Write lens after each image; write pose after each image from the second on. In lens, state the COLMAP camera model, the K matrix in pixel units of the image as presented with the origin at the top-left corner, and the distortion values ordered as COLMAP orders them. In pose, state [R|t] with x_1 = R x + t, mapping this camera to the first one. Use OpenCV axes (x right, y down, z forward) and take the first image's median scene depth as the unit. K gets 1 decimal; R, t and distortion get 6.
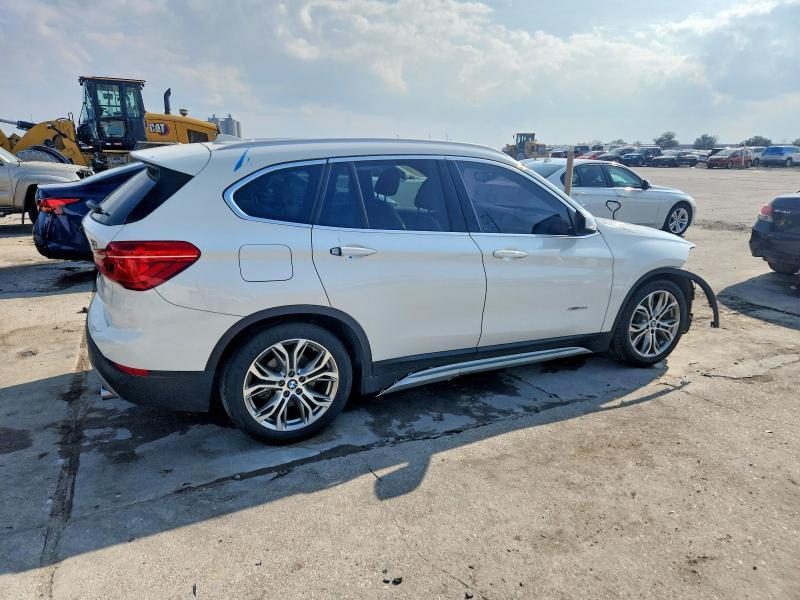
lens RADIAL K [[616.7, 0, 400.0], [0, 616.7, 300.0], [0, 0, 1]] dist [0.072062, -0.073008]
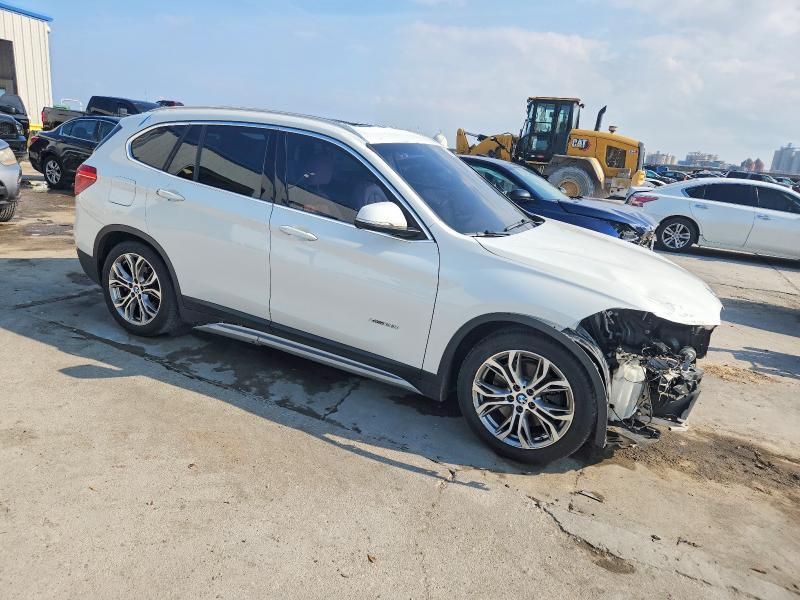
lens RADIAL K [[616.7, 0, 400.0], [0, 616.7, 300.0], [0, 0, 1]] dist [0.072062, -0.073008]
pose [[0.525154, 0.235449, -0.817788, 0.873031], [-0.281808, 0.954860, 0.093946, -0.089982], [0.802993, 0.181123, 0.567800, 0.507338]]
